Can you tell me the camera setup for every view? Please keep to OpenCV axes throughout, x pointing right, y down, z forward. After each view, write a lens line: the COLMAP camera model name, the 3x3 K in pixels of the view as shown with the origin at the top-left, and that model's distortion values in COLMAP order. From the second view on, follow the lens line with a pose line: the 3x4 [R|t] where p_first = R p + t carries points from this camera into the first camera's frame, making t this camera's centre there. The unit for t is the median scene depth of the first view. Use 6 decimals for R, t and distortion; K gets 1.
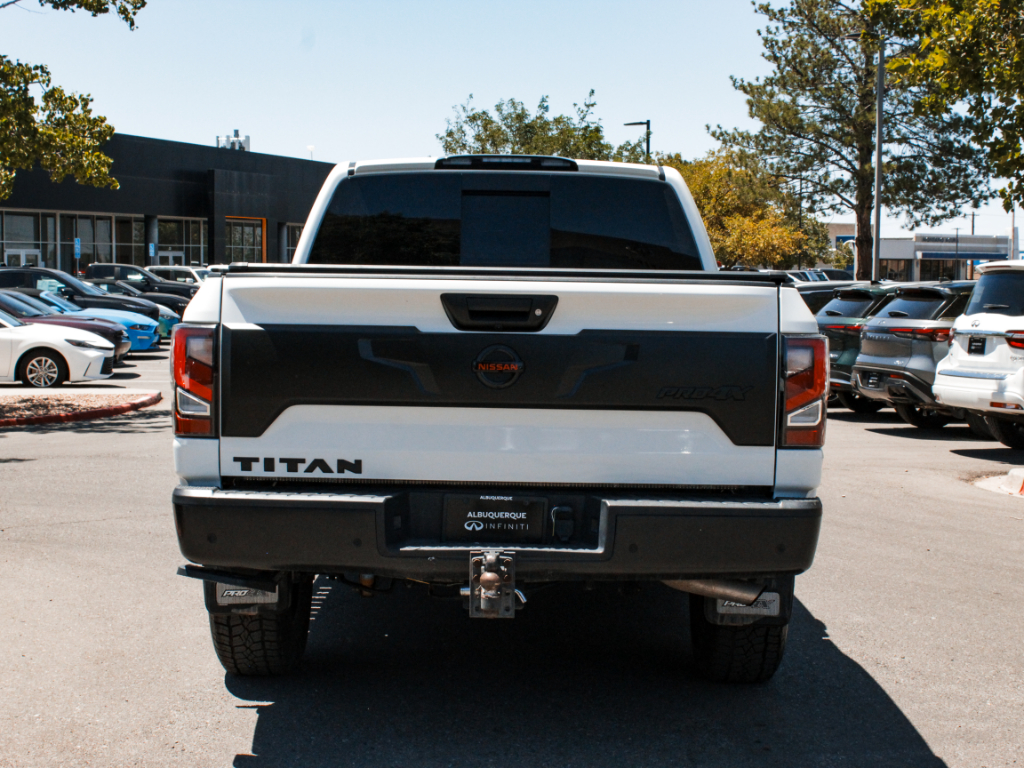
lens RADIAL K [[1570.1, 0, 505.4], [0, 1570.1, 384.3], [0, 0, 1]] dist [-0.036744, 0.000000]
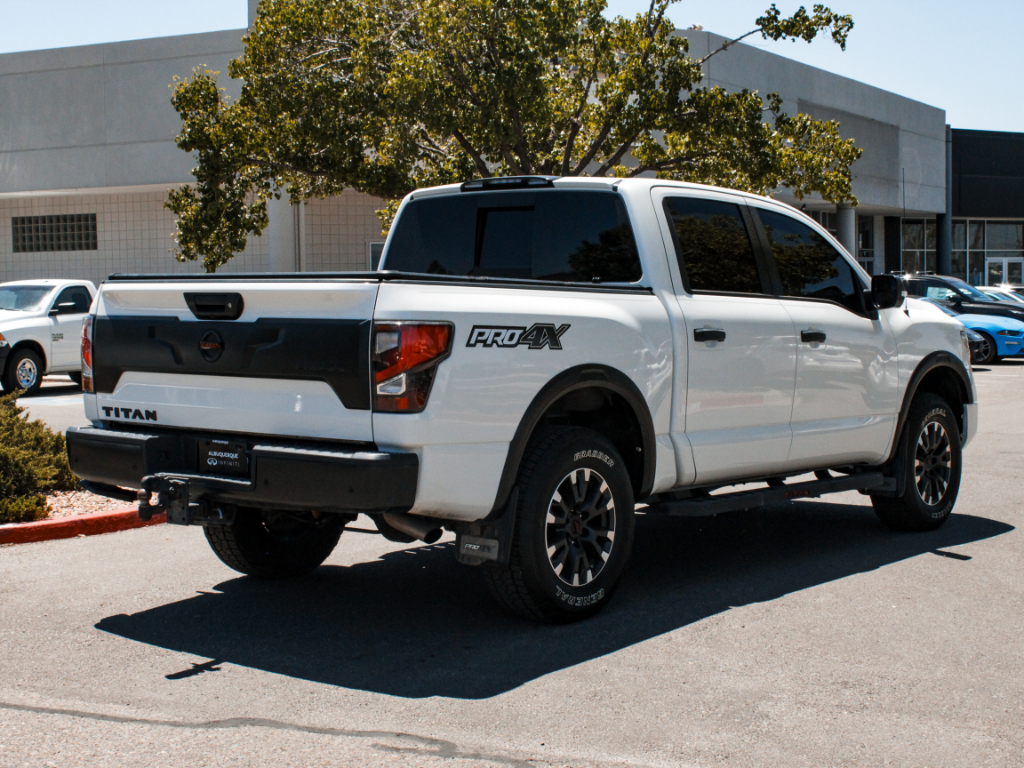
lens RADIAL K [[1570.1, 0, 513.2], [0, 1570.1, 386.6], [0, 0, 1]] dist [-0.036744, 0.000000]
pose [[0.795306, 0.020735, -0.605853, 1.019945], [-0.023012, 0.999727, 0.004007, 0.012982], [0.605771, 0.010755, 0.795567, 0.067091]]
